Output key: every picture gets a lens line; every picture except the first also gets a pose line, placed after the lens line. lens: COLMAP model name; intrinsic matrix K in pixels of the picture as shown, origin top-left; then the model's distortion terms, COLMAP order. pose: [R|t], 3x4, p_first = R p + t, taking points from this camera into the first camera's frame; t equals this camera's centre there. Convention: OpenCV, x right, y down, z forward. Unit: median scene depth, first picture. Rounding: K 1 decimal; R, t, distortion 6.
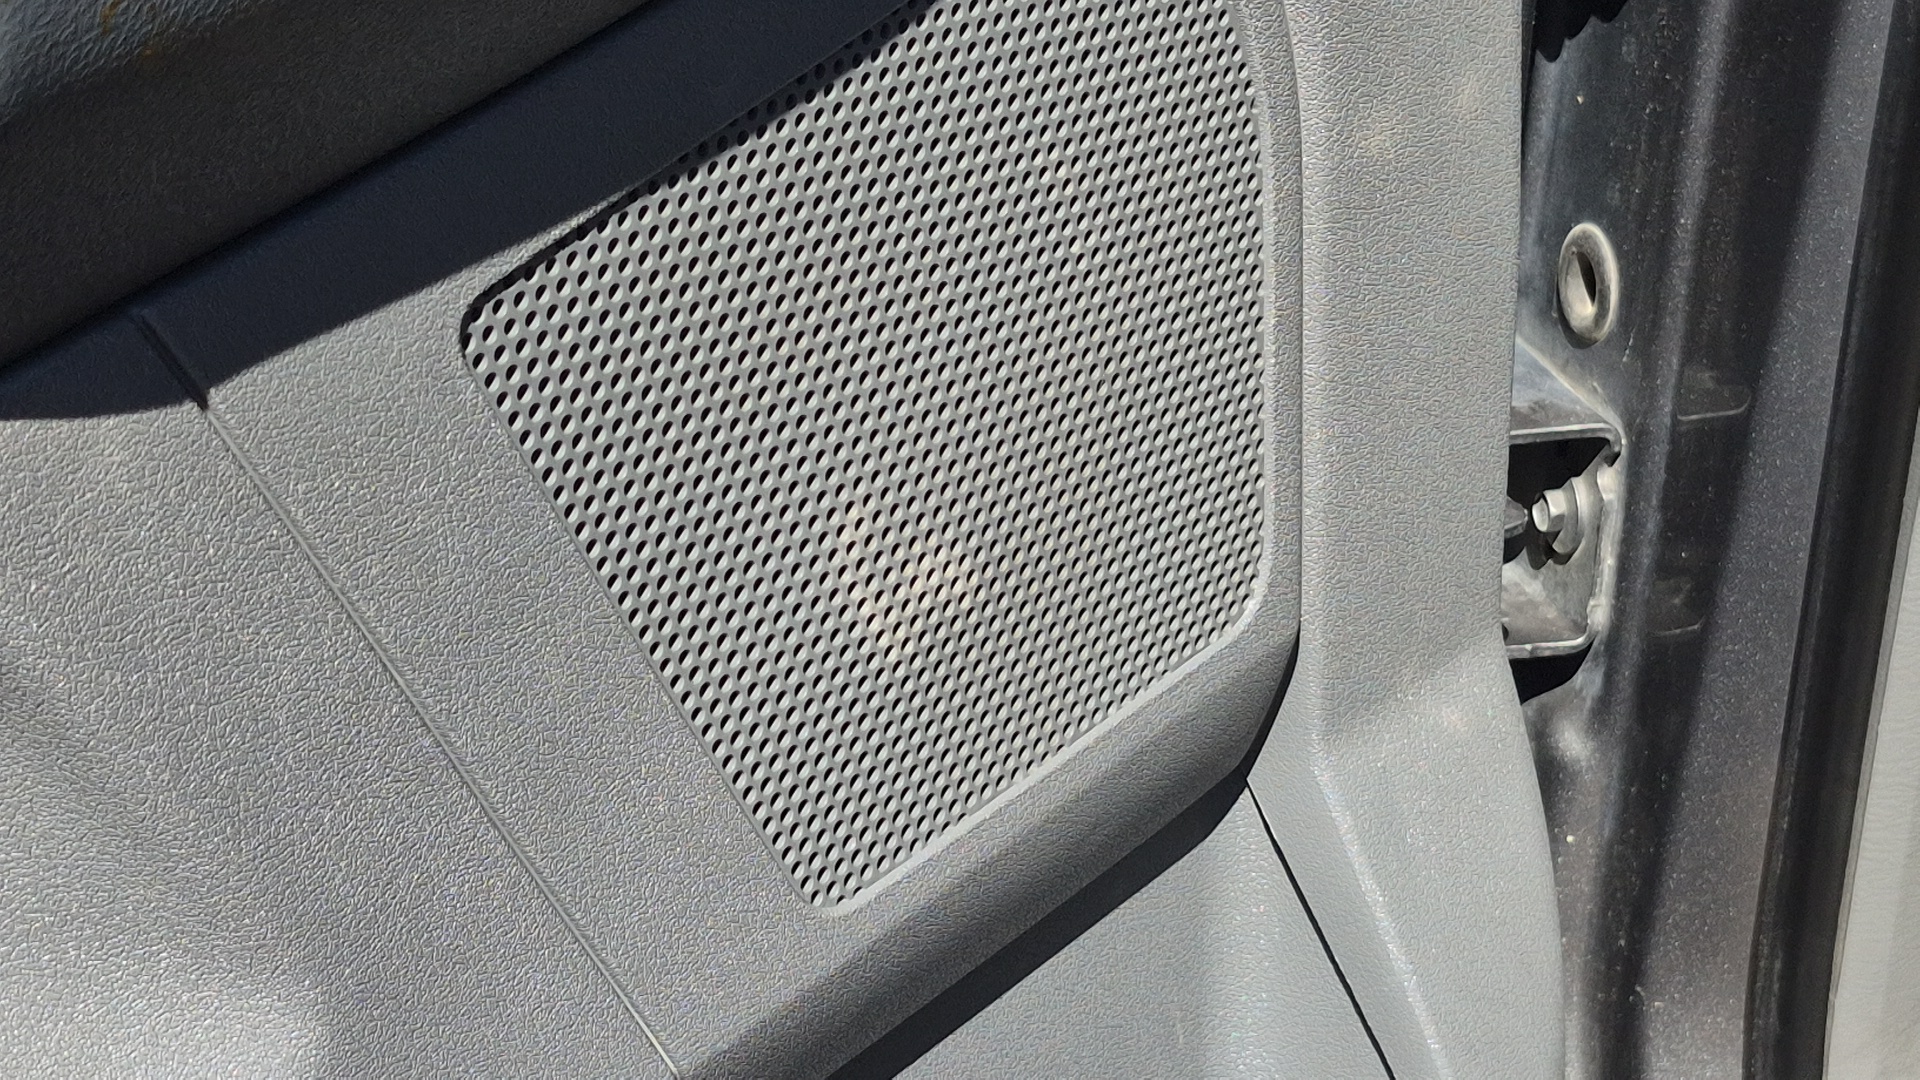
lens RADIAL K [[3373.5, 0, 960.0], [0, 3373.5, 540.0], [0, 0, 1]] dist [0.180772, 0.128223]
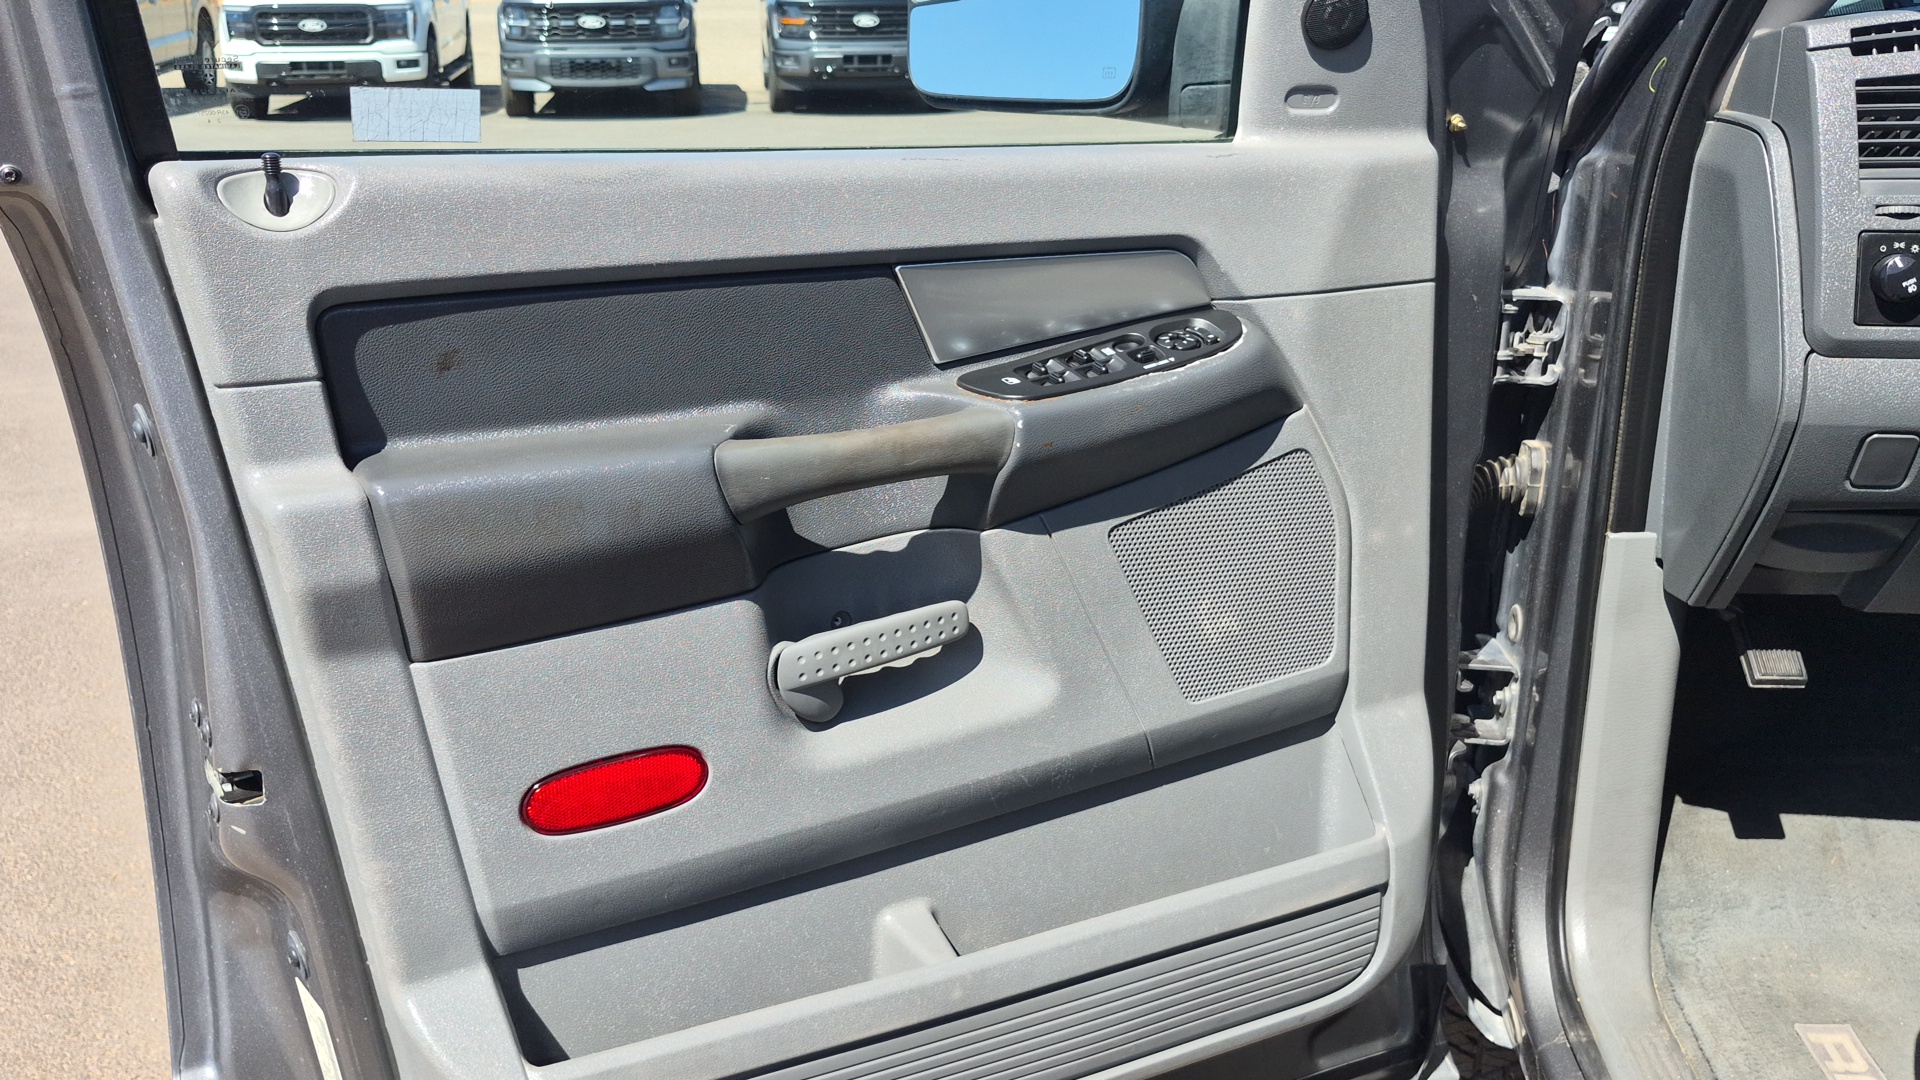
lens RADIAL K [[1782.9, 0, 954.7], [0, 1782.9, 570.7], [0, 0, 1]] dist [0.114886, -0.001395]
pose [[0.940399, 0.097268, -0.325866, 0.250668], [-0.153363, 0.976551, -0.151090, 0.214774], [0.303528, 0.192061, 0.933265, -0.729516]]
